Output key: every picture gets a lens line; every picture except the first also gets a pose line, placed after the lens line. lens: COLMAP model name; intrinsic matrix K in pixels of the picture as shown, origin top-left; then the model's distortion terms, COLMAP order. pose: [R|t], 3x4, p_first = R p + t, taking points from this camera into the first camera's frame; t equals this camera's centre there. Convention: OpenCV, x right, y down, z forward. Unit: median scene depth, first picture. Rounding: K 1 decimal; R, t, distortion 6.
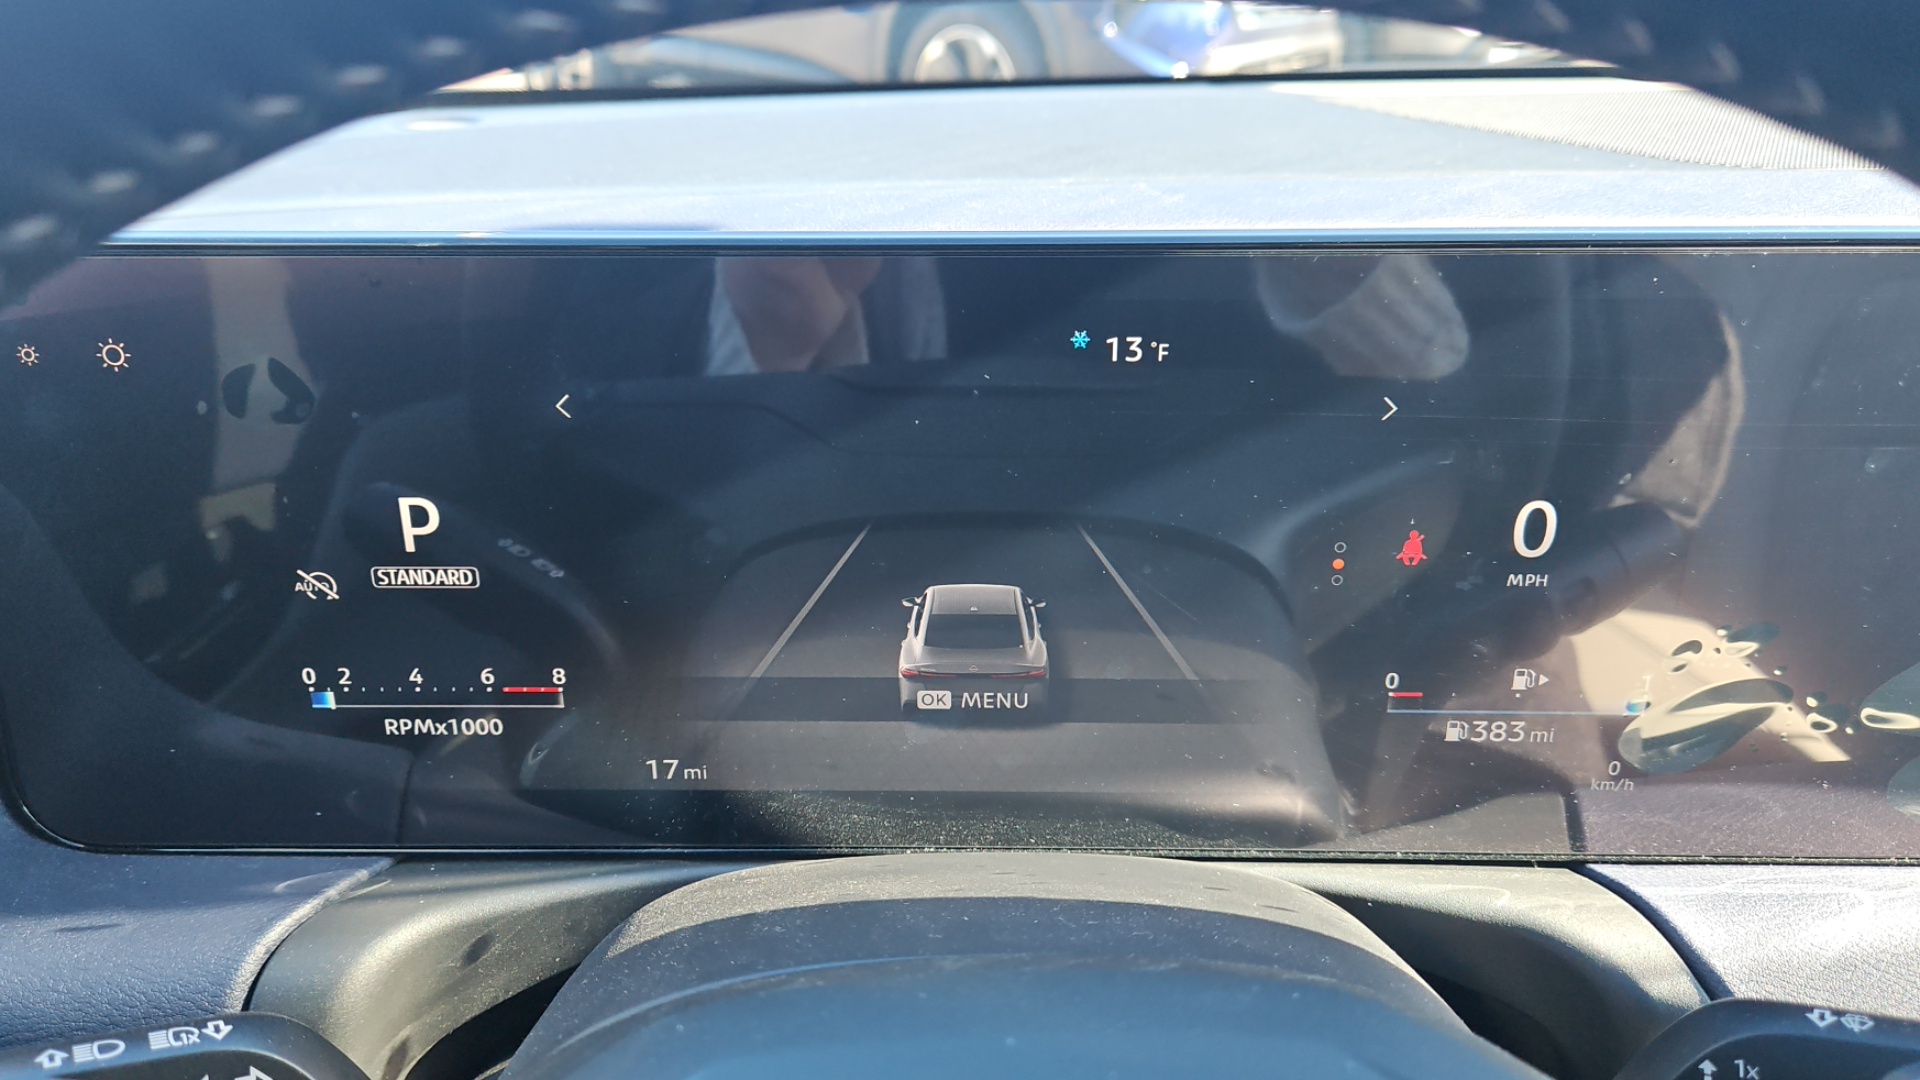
lens RADIAL K [[1463.2, 0, 960.0], [0, 1463.2, 540.0], [0, 0, 1]] dist [0.057609, -0.074474]
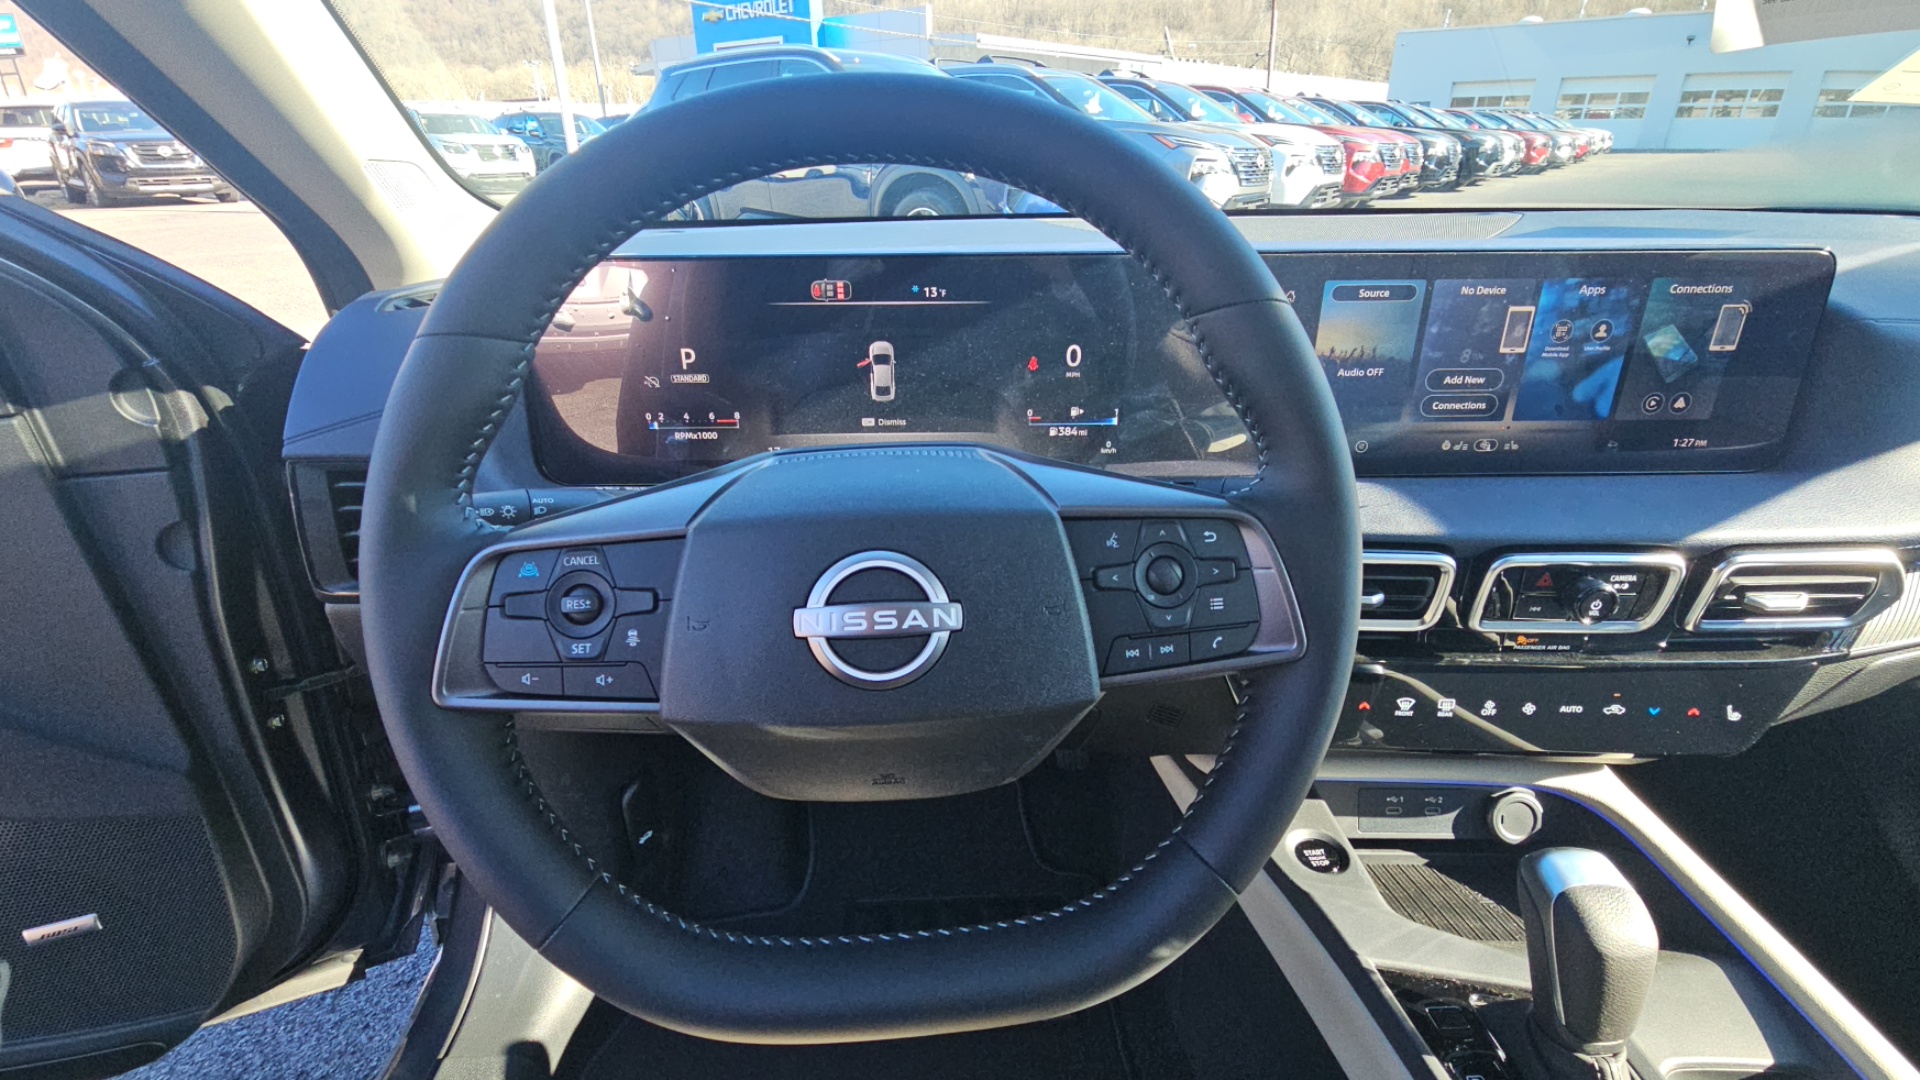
lens RADIAL K [[854.9, 0, 956.6], [0, 854.9, 529.8], [0, 0, 1]] dist [0.001300, -0.000211]
pose [[0.999345, -0.015577, 0.032668, 0.092328], [0.014730, 0.999553, 0.025998, 0.276541], [-0.033059, -0.025500, 0.999128, -0.664465]]
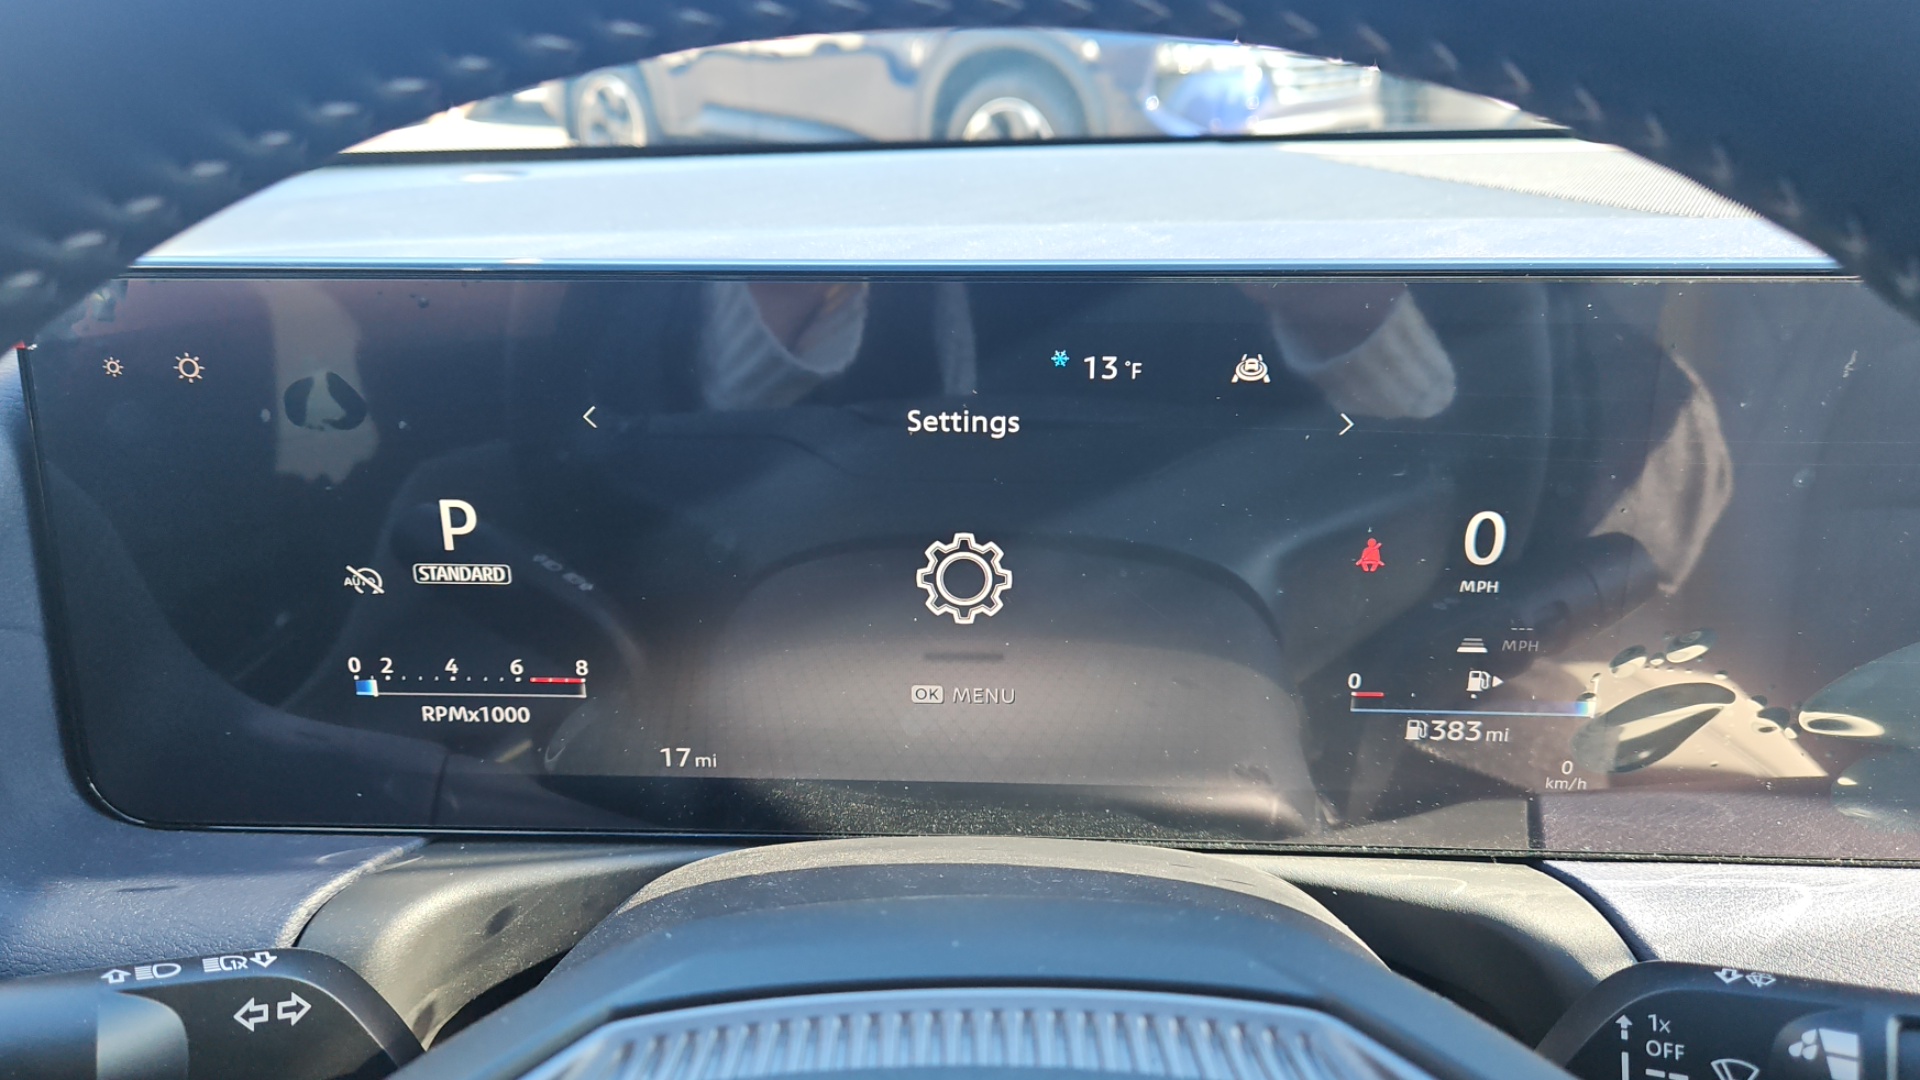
lens RADIAL K [[1463.2, 0, 960.0], [0, 1463.2, 540.0], [0, 0, 1]] dist [0.057609, -0.074474]
pose [[0.999524, 0.009630, -0.029304, 0.037185], [-0.010943, 0.998929, -0.044962, 0.044231], [0.028840, 0.045261, 0.998559, -0.079579]]
